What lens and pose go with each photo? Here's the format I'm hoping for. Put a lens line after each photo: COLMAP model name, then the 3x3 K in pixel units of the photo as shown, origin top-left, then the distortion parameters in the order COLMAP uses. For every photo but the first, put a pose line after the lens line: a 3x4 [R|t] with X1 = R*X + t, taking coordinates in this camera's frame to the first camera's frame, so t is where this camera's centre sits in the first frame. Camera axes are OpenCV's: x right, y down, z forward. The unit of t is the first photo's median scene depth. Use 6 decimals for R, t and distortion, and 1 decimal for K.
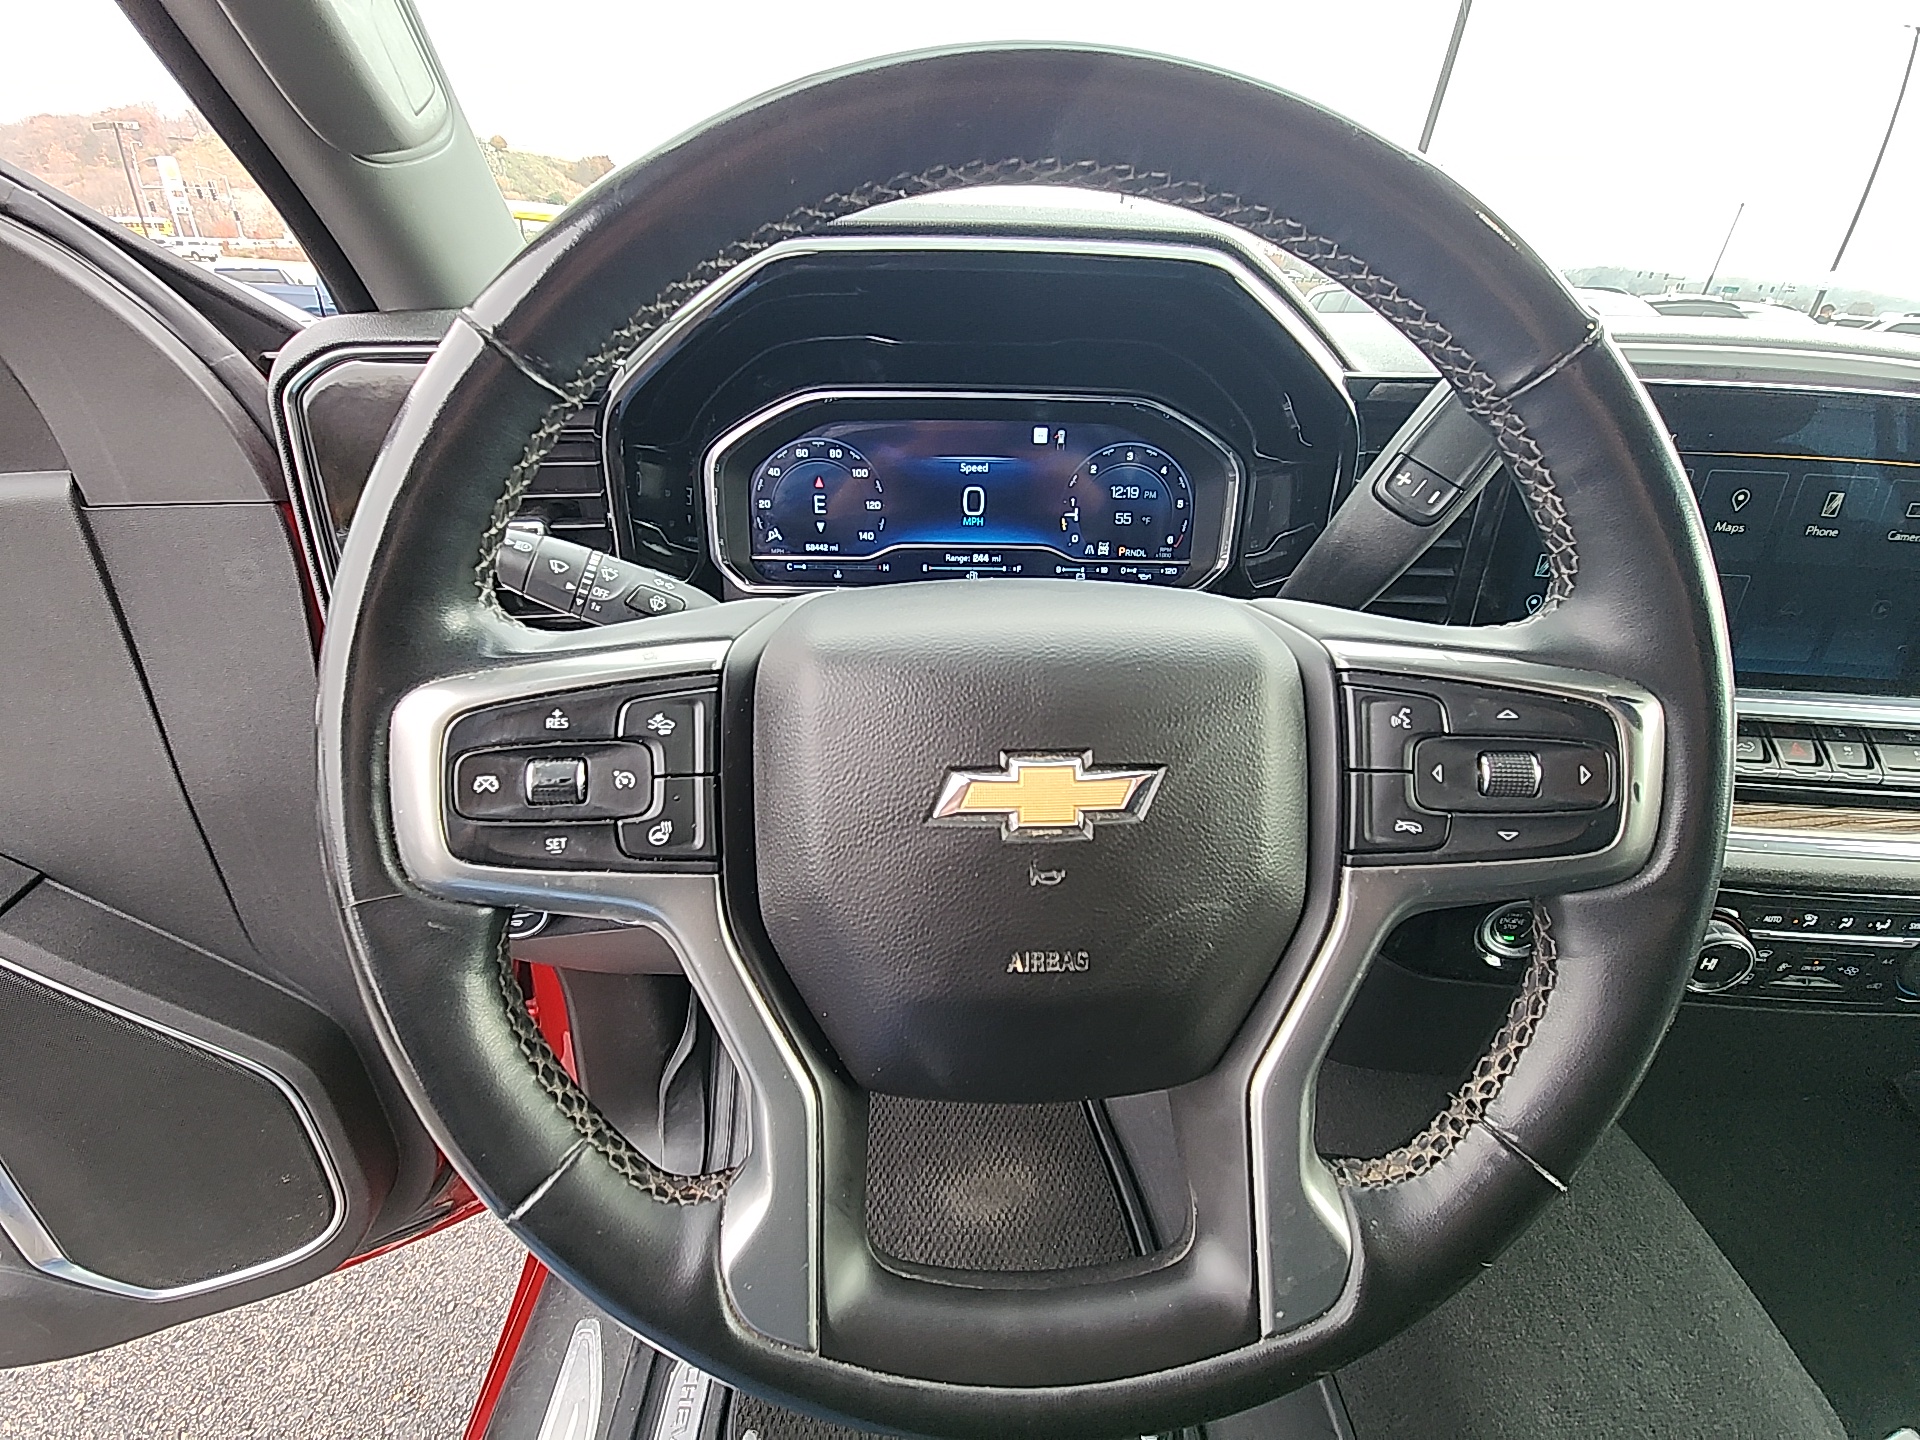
lens RADIAL K [[771.7, 0, 952.7], [0, 771.7, 705.7], [0, 0, 1]] dist [0.019817, -0.015952]
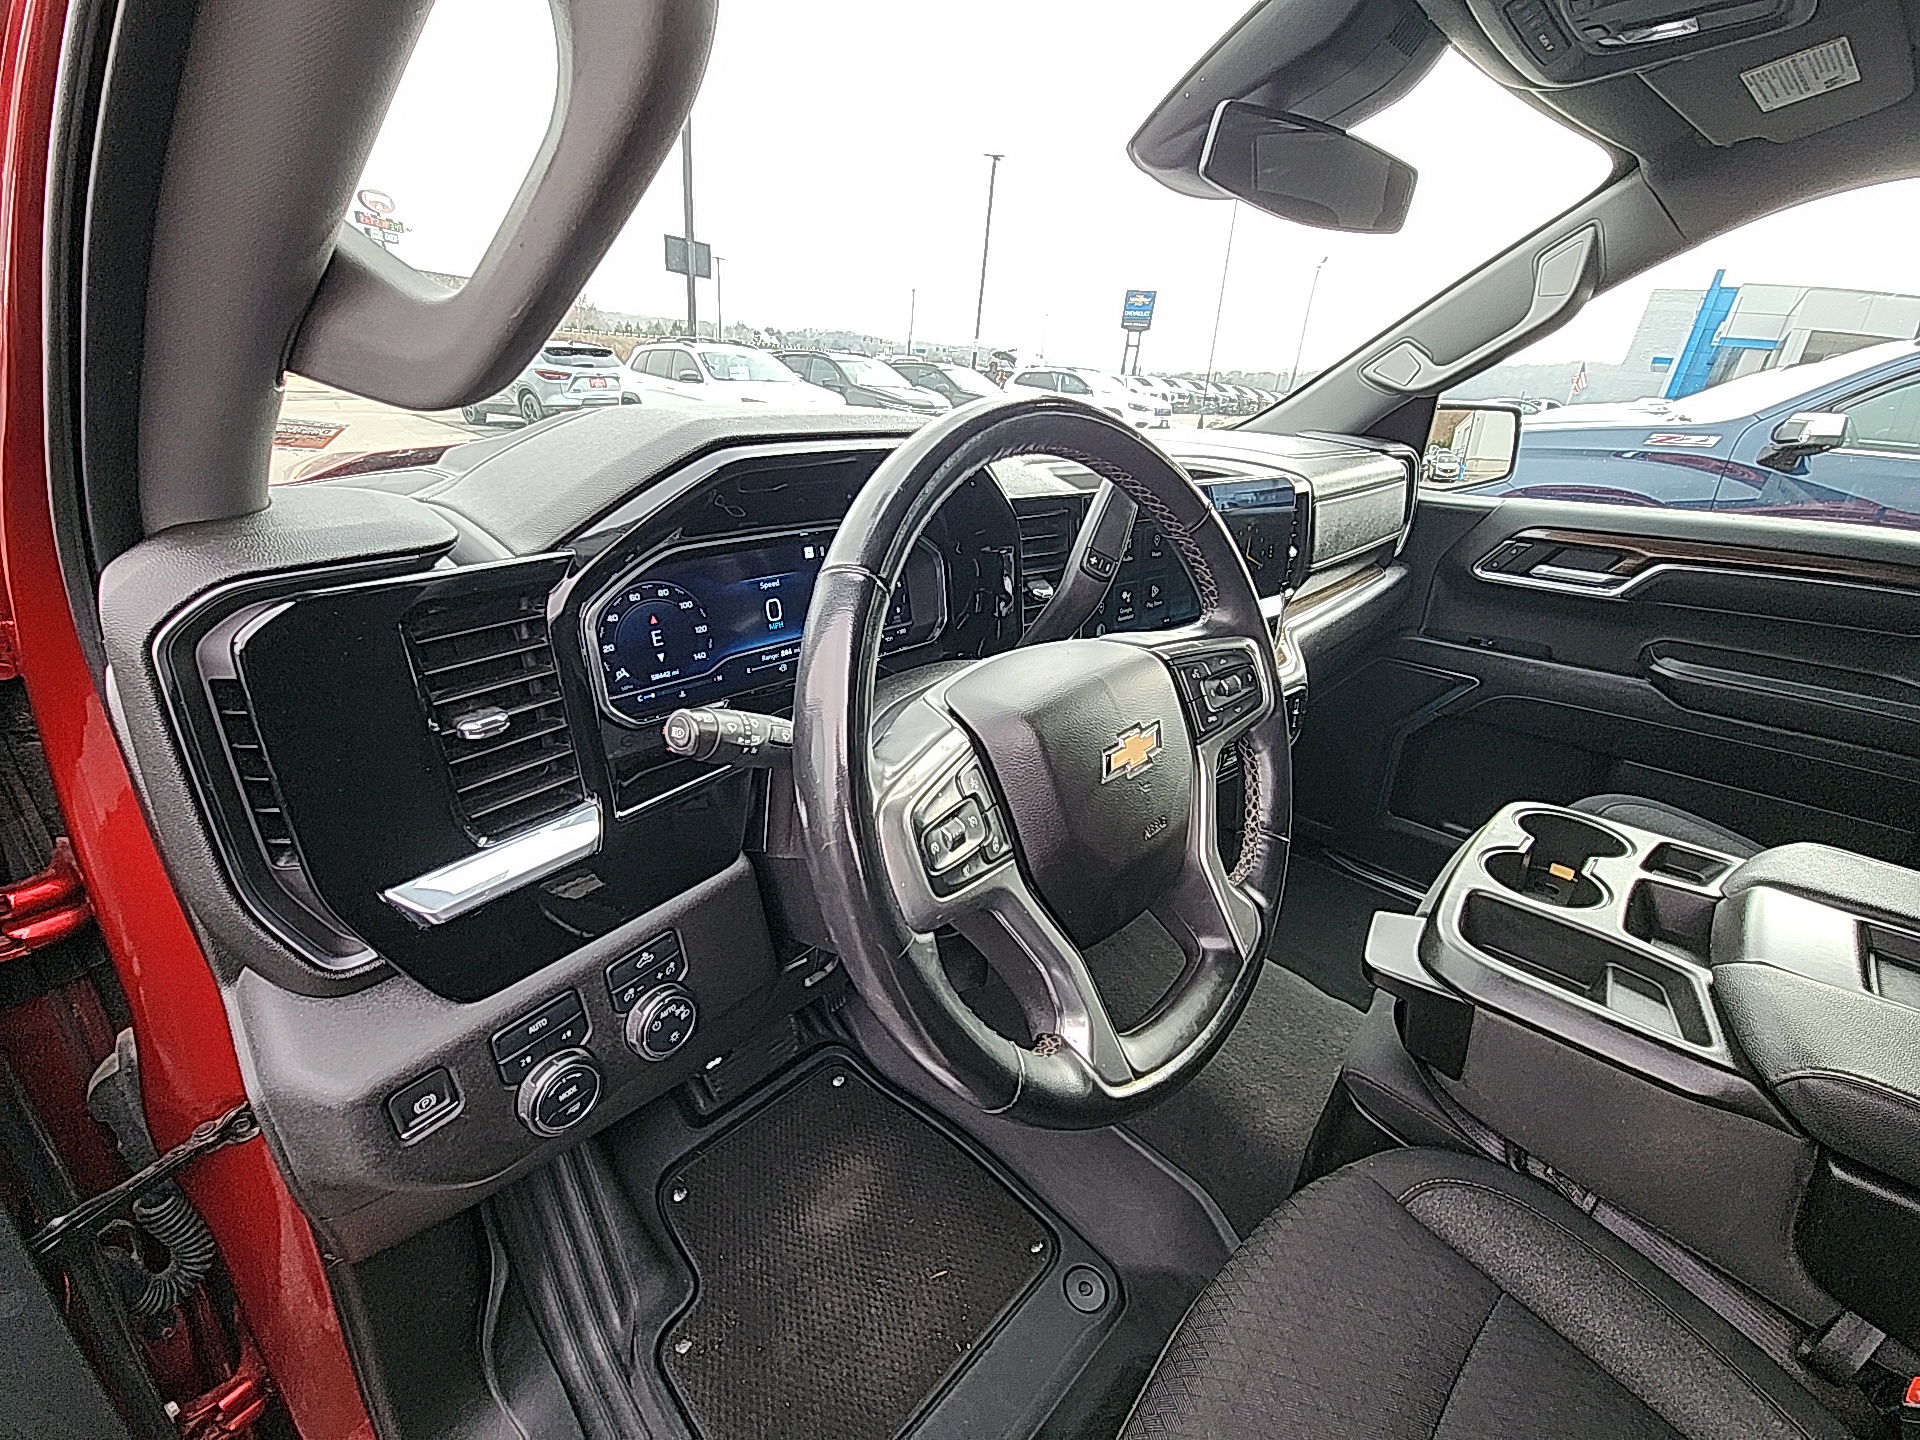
lens RADIAL K [[773.8, 0, 952.8], [0, 773.8, 701.2], [0, 0, 1]] dist [0.003425, 0.000018]
pose [[0.720822, -0.262821, 0.641359, -1.166950], [0.299991, 0.952460, 0.053148, -0.199929], [-0.624837, 0.154092, 0.765398, -0.223961]]
